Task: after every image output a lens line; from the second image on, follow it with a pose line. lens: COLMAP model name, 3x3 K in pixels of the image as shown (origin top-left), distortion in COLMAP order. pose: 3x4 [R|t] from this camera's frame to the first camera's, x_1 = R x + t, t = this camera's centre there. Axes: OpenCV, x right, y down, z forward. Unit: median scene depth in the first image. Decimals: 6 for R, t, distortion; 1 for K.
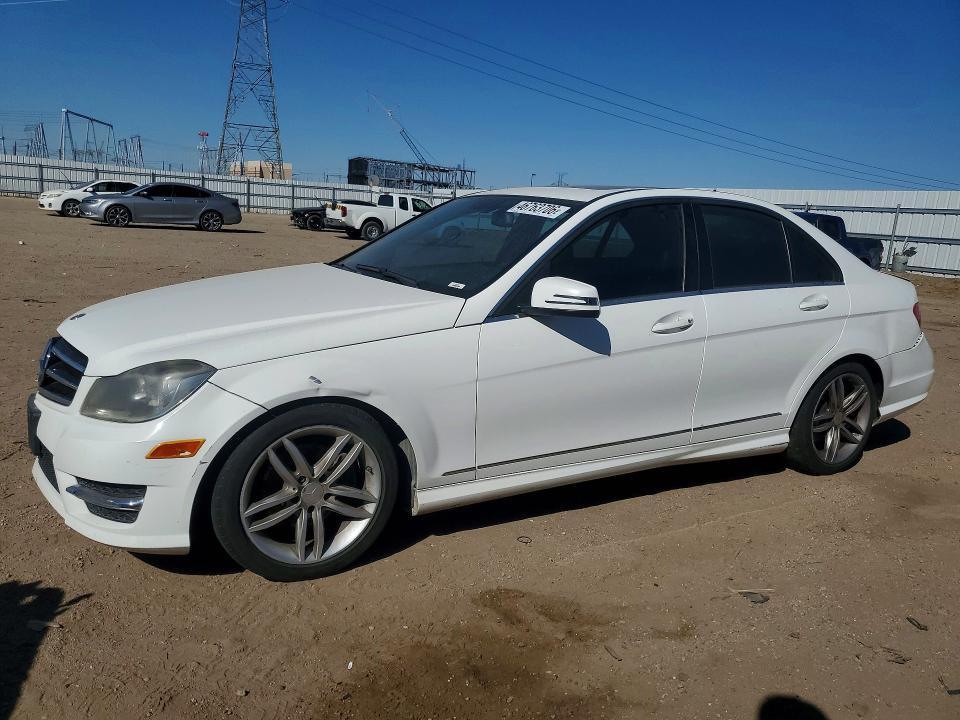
lens RADIAL K [[735.8, 0, 472.2], [0, 735.8, 362.8], [0, 0, 1]] dist [0.010662, 0.017535]
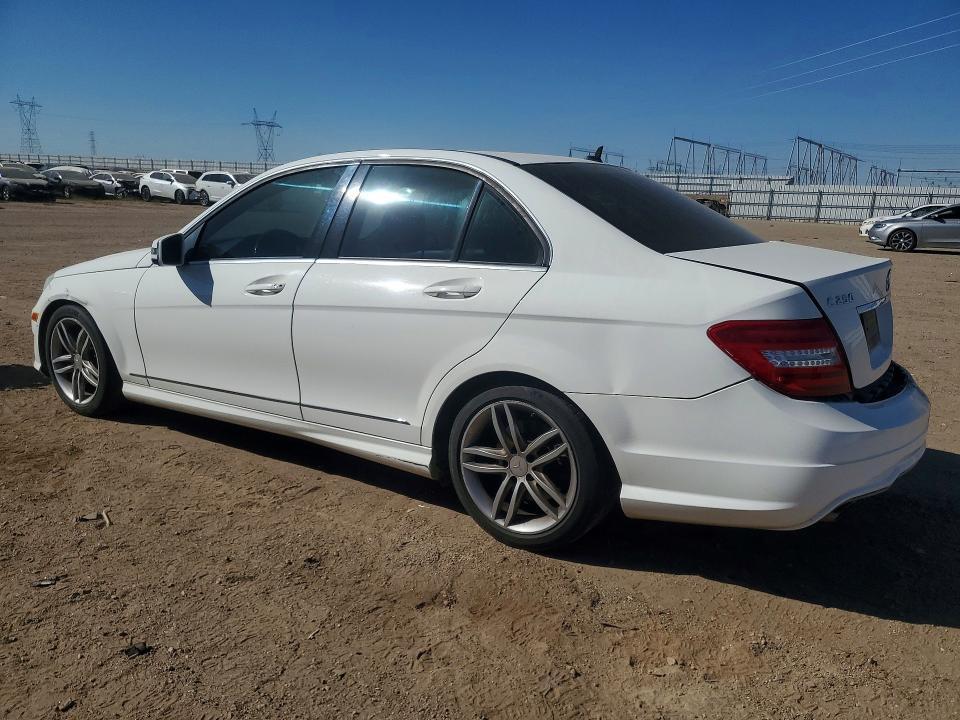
lens RADIAL K [[735.8, 0, 469.4], [0, 735.8, 360.5], [0, 0, 1]] dist [0.010662, 0.017535]
pose [[0.479026, 0.144966, -0.865748, 0.106049], [-0.181317, 0.981340, 0.063997, -0.005669], [0.858870, 0.126319, 0.496372, 0.062076]]
